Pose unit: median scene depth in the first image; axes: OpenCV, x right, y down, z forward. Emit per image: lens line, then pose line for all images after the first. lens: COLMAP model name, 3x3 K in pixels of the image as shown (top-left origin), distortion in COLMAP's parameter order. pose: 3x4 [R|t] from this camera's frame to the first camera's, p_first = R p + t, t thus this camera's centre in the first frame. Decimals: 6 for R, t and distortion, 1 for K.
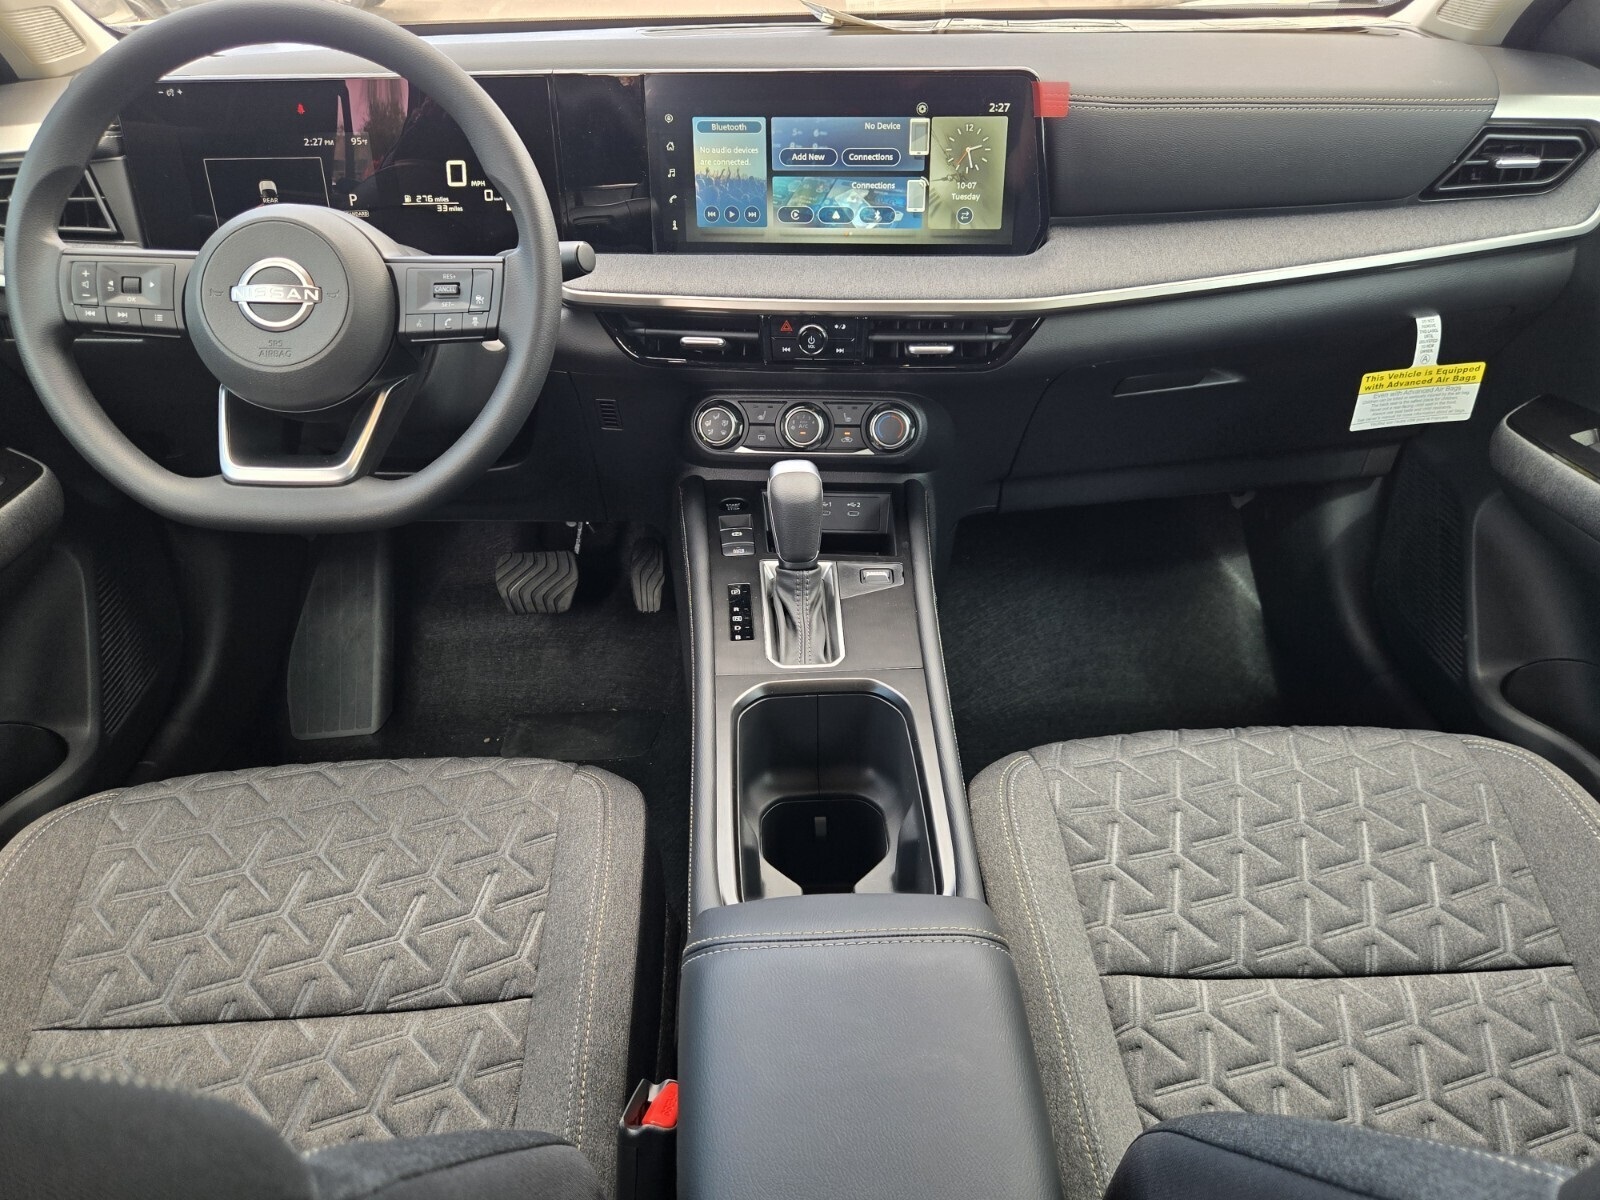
lens RADIAL K [[1235.2, 0, 805.3], [0, 1235.2, 587.6], [0, 0, 1]] dist [0.068228, -0.071314]
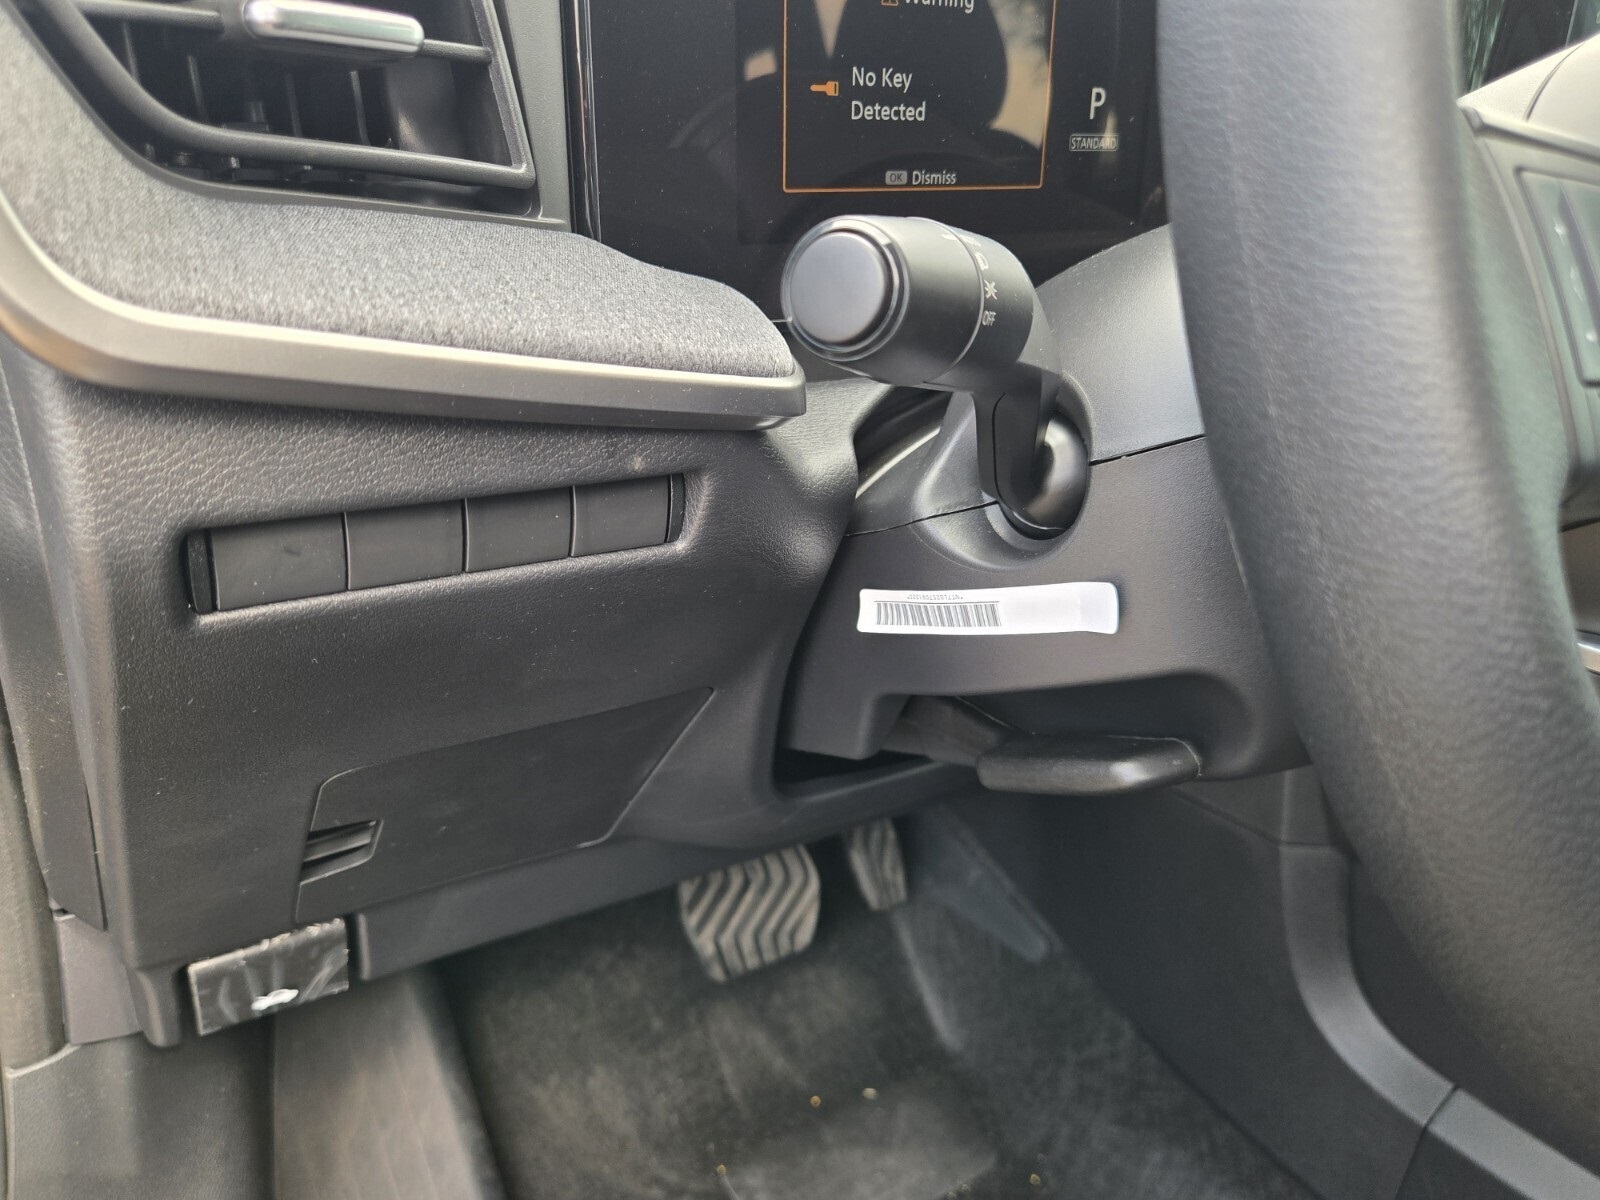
lens RADIAL K [[1235.2, 0, 786.1], [0, 1235.2, 611.1], [0, 0, 1]] dist [0.068228, -0.071314]
pose [[0.859375, -0.147210, 0.489698, -0.652402], [0.176129, 0.984278, -0.013204, -0.177954], [-0.480055, 0.097597, 0.871792, 0.751374]]
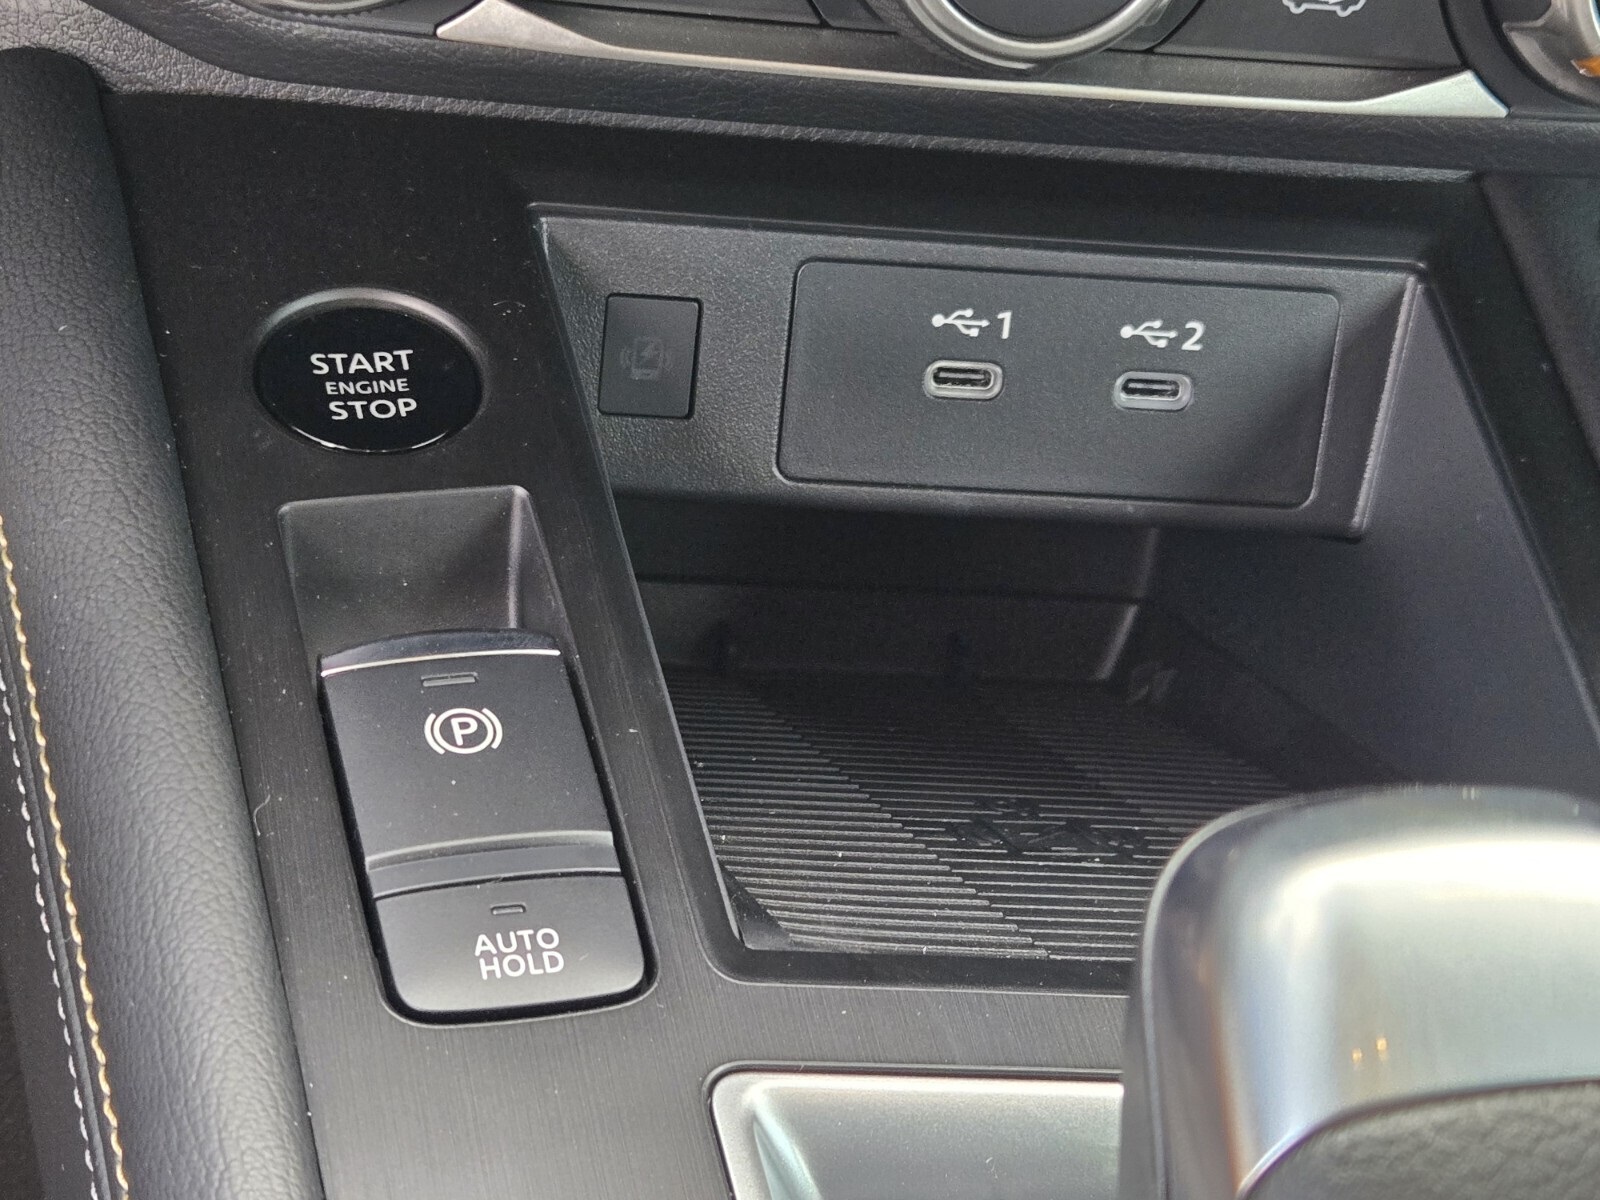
lens RADIAL K [[3354.6, 0, 763.1], [0, 3354.6, 590.9], [0, 0, 1]] dist [0.069498, 0.000000]
pose [[0.974985, 0.002497, 0.222257, -0.109419], [-0.065413, 0.958879, 0.276173, -0.165454], [-0.212428, -0.283803, 0.935056, 0.717302]]
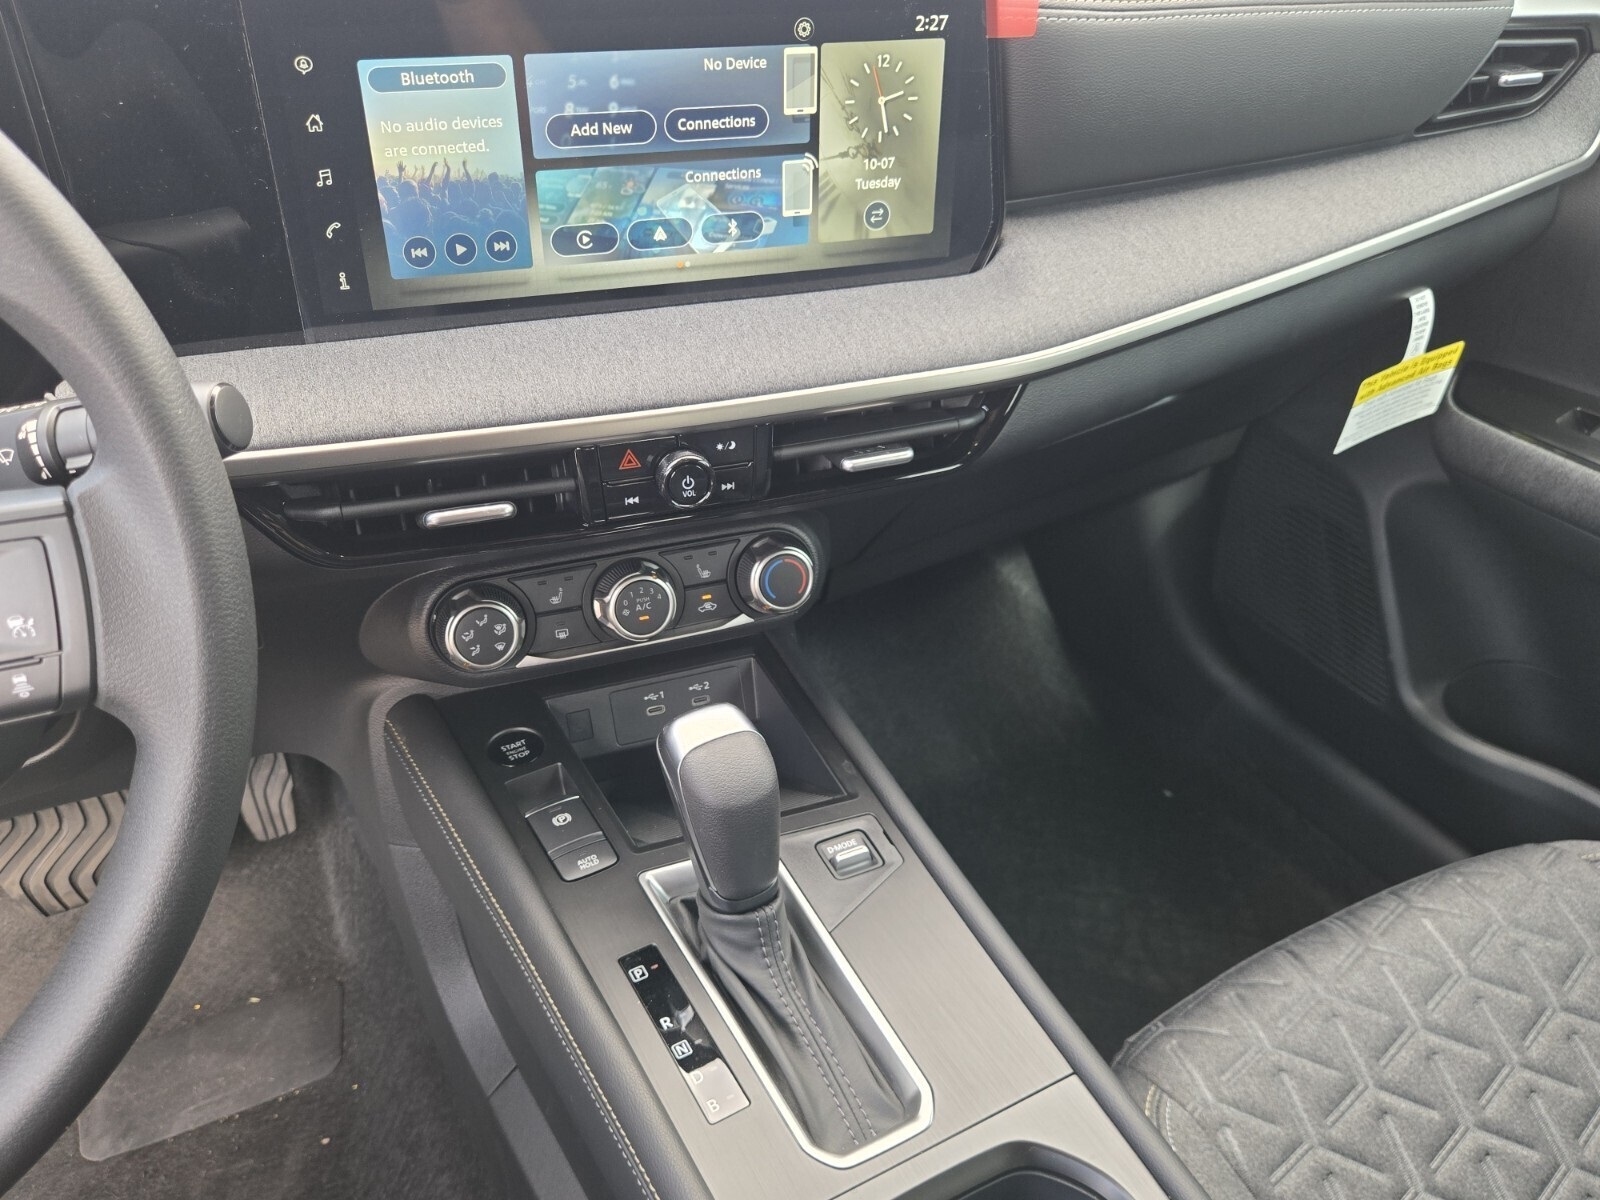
lens RADIAL K [[1235.2, 0, 792.7], [0, 1235.2, 587.7], [0, 0, 1]] dist [0.068228, -0.071314]
pose [[0.898528, -0.207219, 0.386920, -0.167186], [0.170120, 0.977048, 0.128206, -0.212310], [-0.404606, -0.049374, 0.913157, 0.482941]]
